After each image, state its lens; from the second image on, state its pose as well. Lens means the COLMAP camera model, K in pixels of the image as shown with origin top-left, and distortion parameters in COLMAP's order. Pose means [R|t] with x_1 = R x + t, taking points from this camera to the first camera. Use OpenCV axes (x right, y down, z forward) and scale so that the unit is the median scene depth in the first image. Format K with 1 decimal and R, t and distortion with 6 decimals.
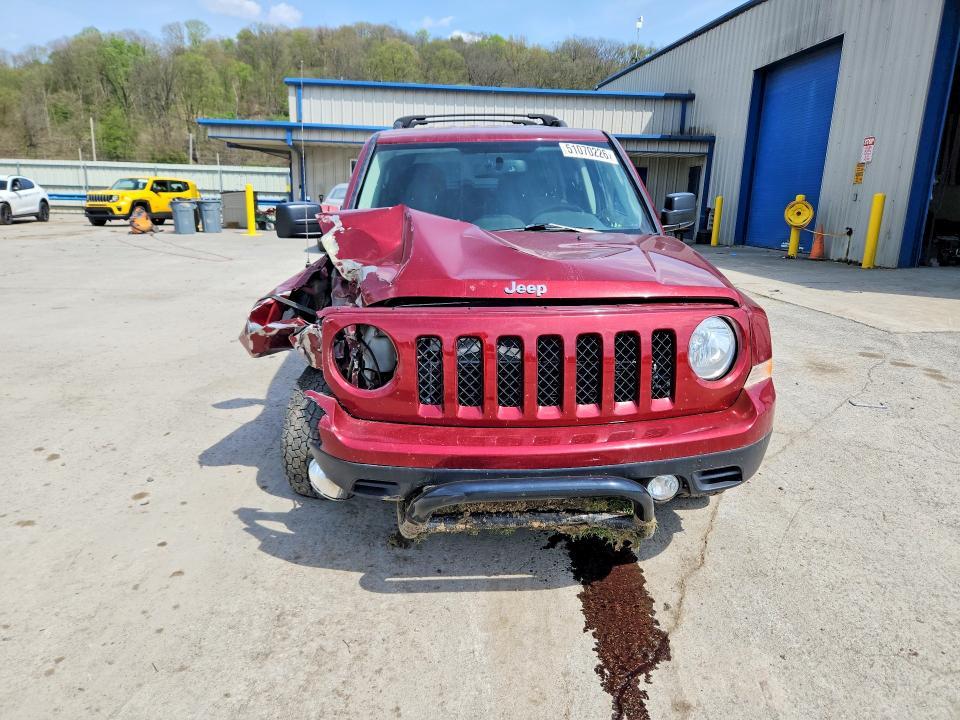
lens RADIAL K [[654.0, 0, 471.3], [0, 654.0, 358.9], [0, 0, 1]] dist [0.047817, -0.036131]
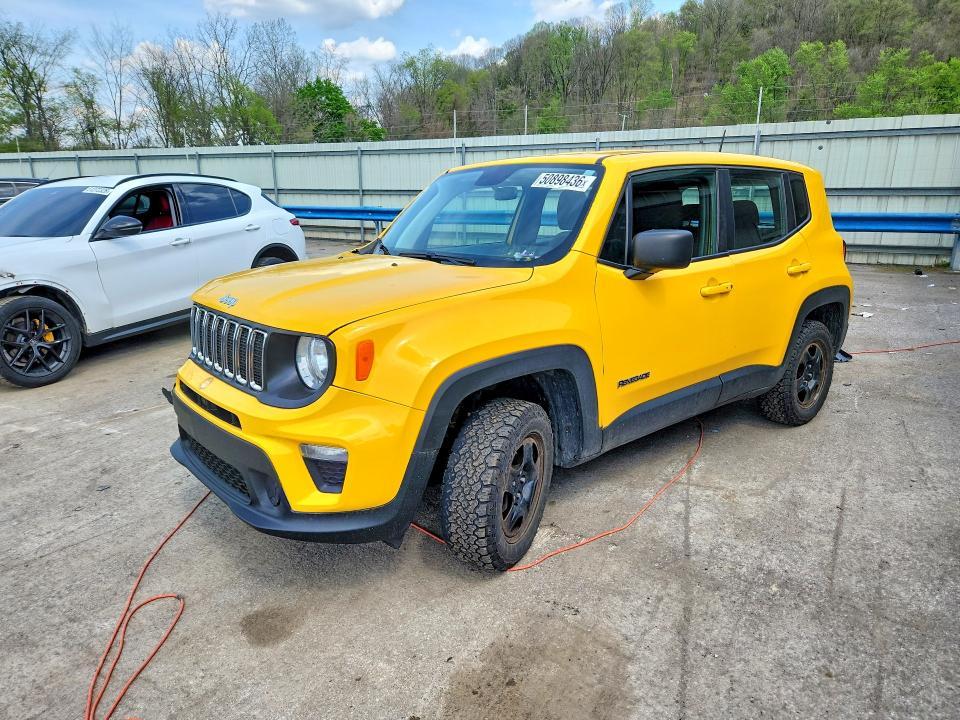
lens RADIAL K [[654.0, 0, 480.4], [0, 654.0, 361.0], [0, 0, 1]] dist [0.047817, -0.036131]
pose [[0.837645, 0.117548, -0.533417, -0.050655], [-0.104020, 0.993026, 0.055484, -0.027835], [0.536219, 0.009010, 0.844031, 0.102302]]
